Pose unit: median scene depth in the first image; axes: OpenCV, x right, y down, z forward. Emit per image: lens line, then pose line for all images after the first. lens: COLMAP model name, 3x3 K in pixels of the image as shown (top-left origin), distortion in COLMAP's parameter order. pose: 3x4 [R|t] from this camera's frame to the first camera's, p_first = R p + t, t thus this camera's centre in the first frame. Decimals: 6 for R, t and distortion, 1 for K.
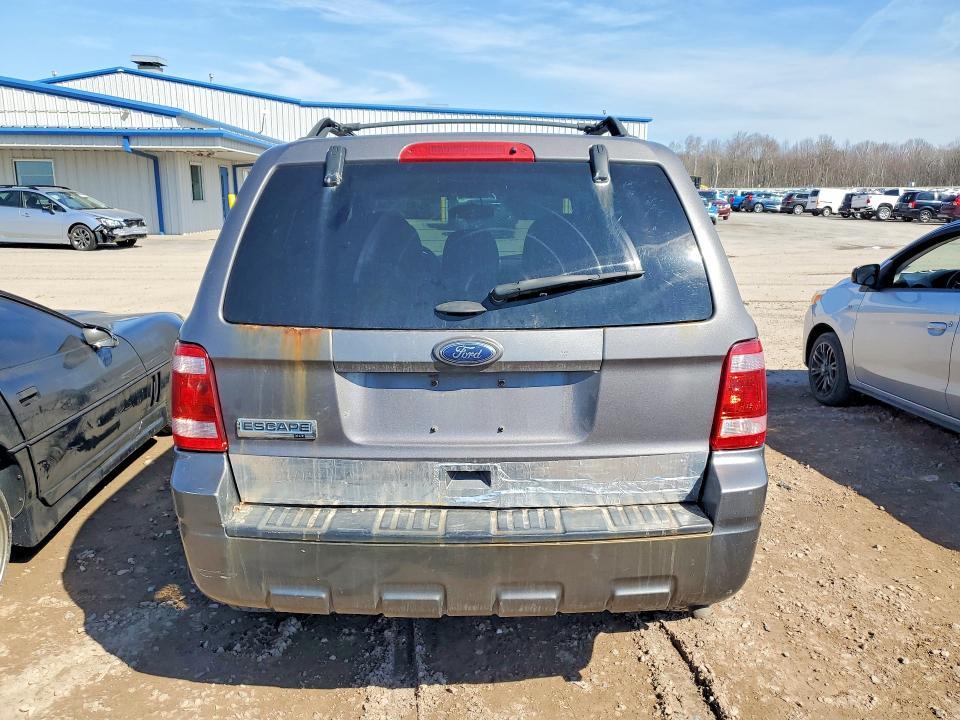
lens RADIAL K [[751.3, 0, 475.1], [0, 751.3, 360.6], [0, 0, 1]] dist [0.000739, 0.000497]
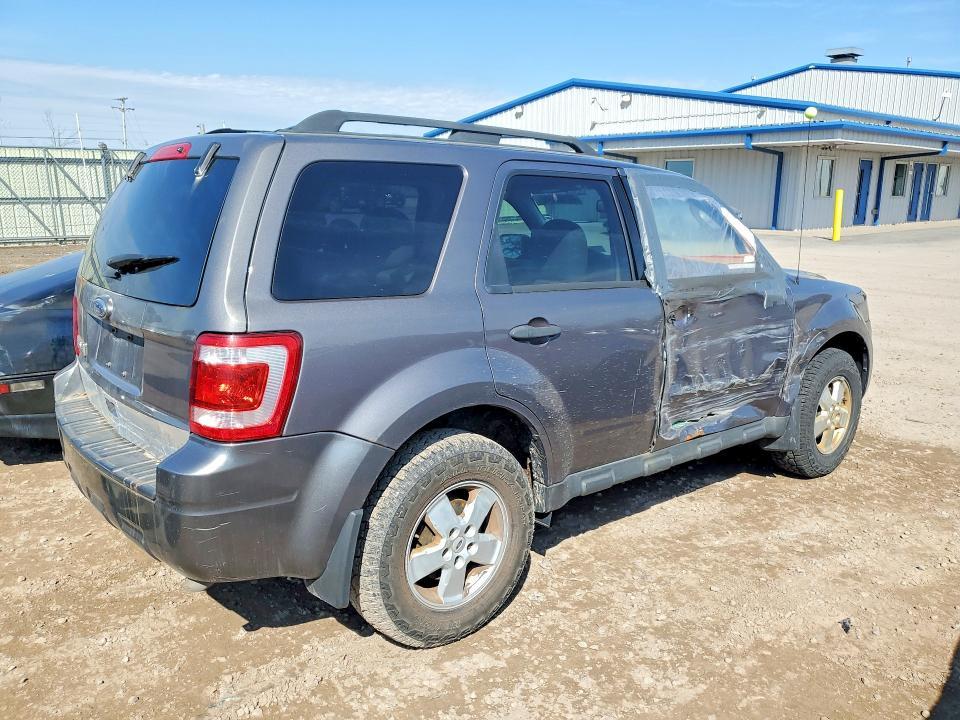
lens RADIAL K [[751.3, 0, 475.1], [0, 751.3, 360.6], [0, 0, 1]] dist [0.000739, 0.000497]
pose [[0.605438, 0.174022, -0.776635, 0.156542], [-0.170490, 0.981509, 0.087020, -0.015441], [0.777418, 0.079723, 0.623912, 0.076124]]
